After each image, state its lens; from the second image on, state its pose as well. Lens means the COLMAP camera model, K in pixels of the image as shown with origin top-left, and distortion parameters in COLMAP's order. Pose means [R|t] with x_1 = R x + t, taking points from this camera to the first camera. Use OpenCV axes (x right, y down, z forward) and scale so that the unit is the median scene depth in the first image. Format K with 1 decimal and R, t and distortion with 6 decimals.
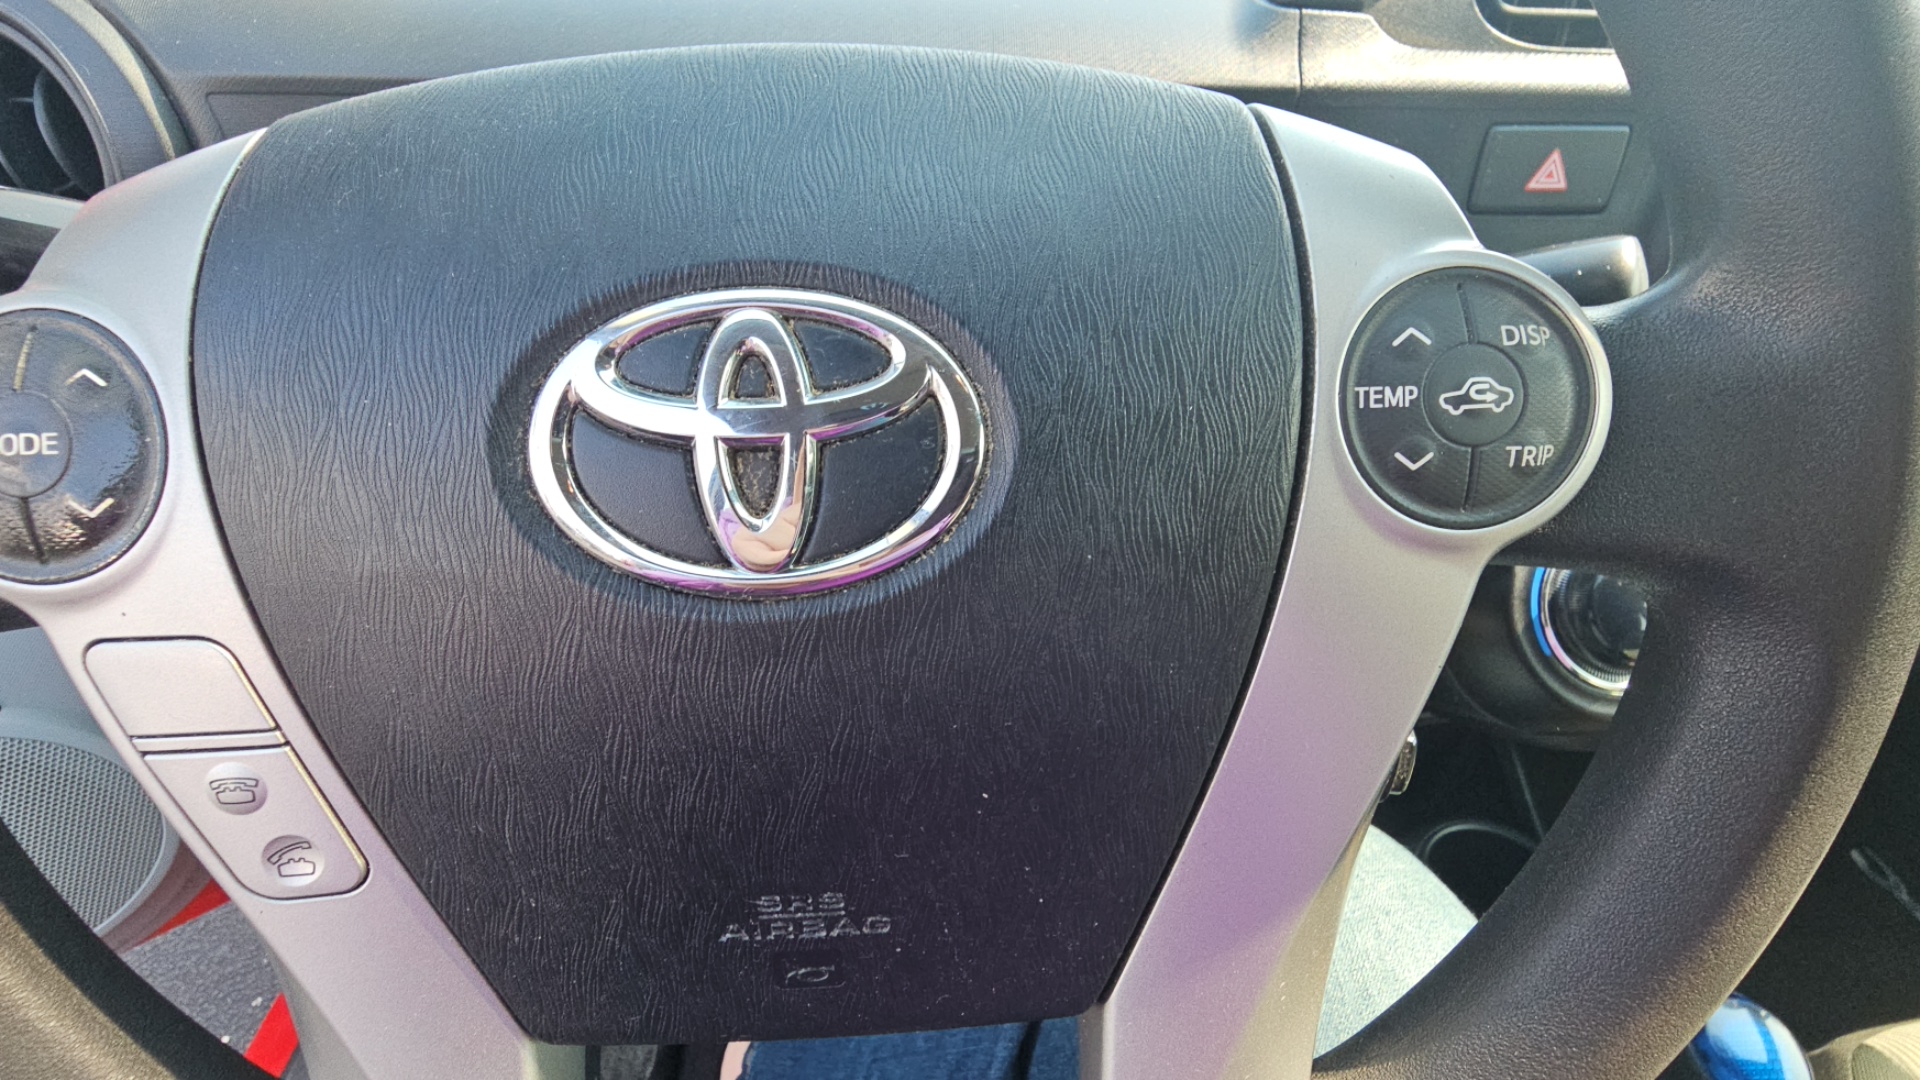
lens RADIAL K [[856.5, 0, 963.2], [0, 856.5, 541.3], [0, 0, 1]] dist [0.009592, -0.007110]
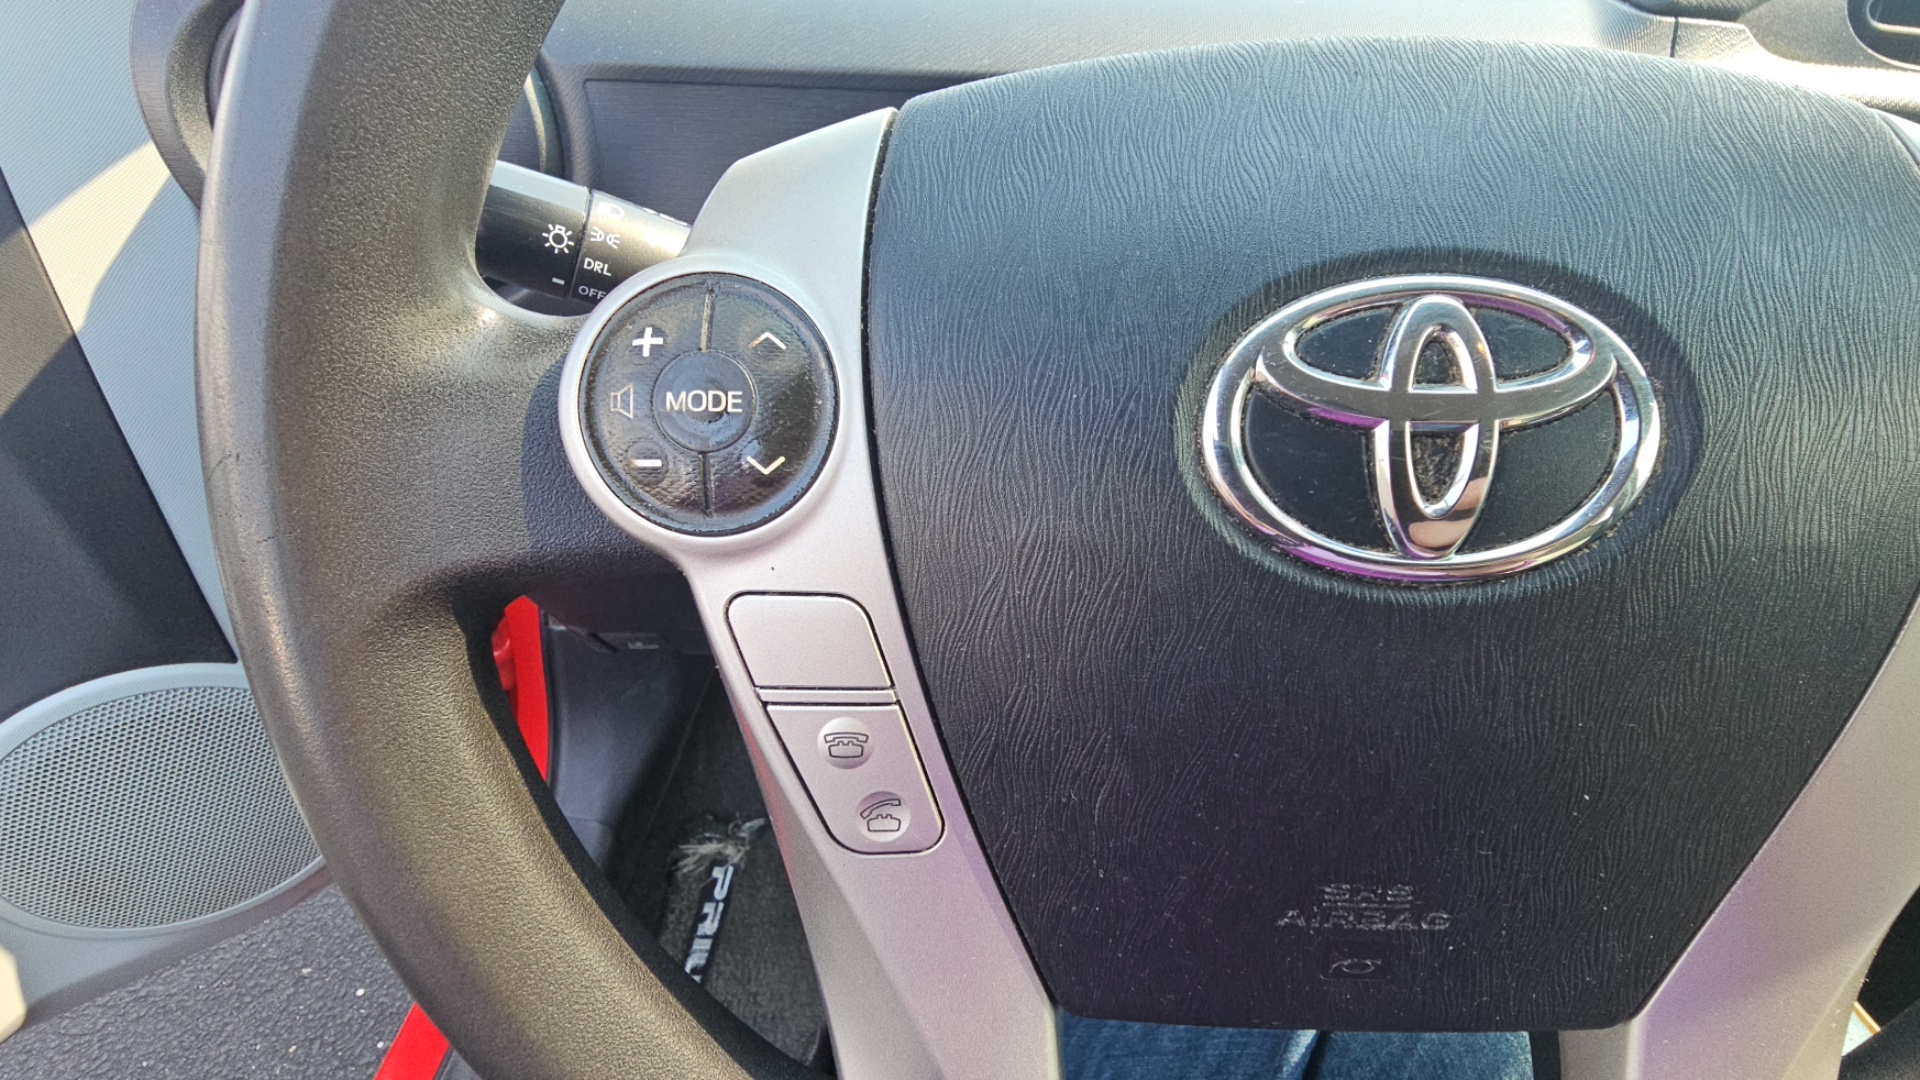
lens RADIAL K [[856.5, 0, 962.1], [0, 856.5, 539.7], [0, 0, 1]] dist [0.009592, -0.007110]
pose [[0.997412, 0.048596, -0.052982, -0.669078], [-0.049092, 0.998761, -0.008092, 0.045618], [0.052524, 0.010672, 0.998563, -0.026518]]
